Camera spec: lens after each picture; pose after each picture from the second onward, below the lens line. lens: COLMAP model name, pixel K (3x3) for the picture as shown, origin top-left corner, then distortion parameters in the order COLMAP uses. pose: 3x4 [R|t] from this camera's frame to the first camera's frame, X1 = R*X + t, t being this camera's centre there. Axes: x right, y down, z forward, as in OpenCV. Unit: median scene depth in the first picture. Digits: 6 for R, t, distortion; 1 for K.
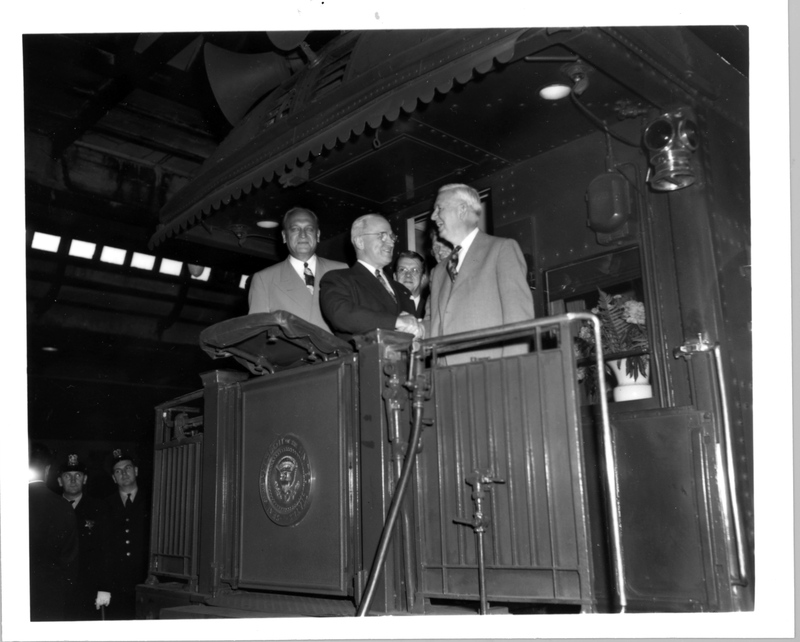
lens RADIAL K [[777.1, 0, 401.8], [0, 777.1, 306.7], [0, 0, 1]] dist [0.160372, -0.291284]
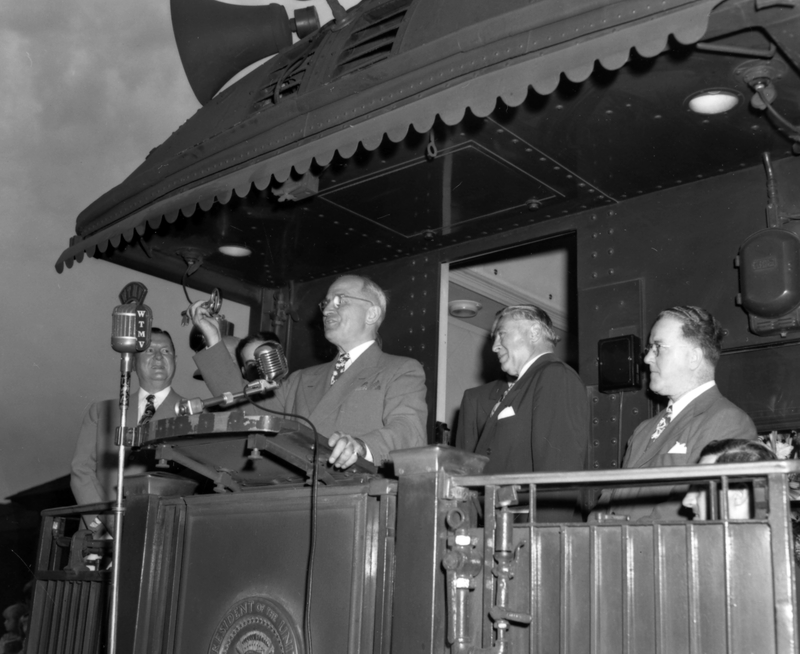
lens RADIAL K [[964.0, 0, 427.8], [0, 964.0, 324.8], [0, 0, 1]] dist [0.043238, -0.034008]
pose [[0.992945, 0.089299, 0.078016, -0.087549], [-0.086373, 0.995455, -0.040110, -0.030466], [-0.081243, 0.033088, 0.996145, 0.200931]]
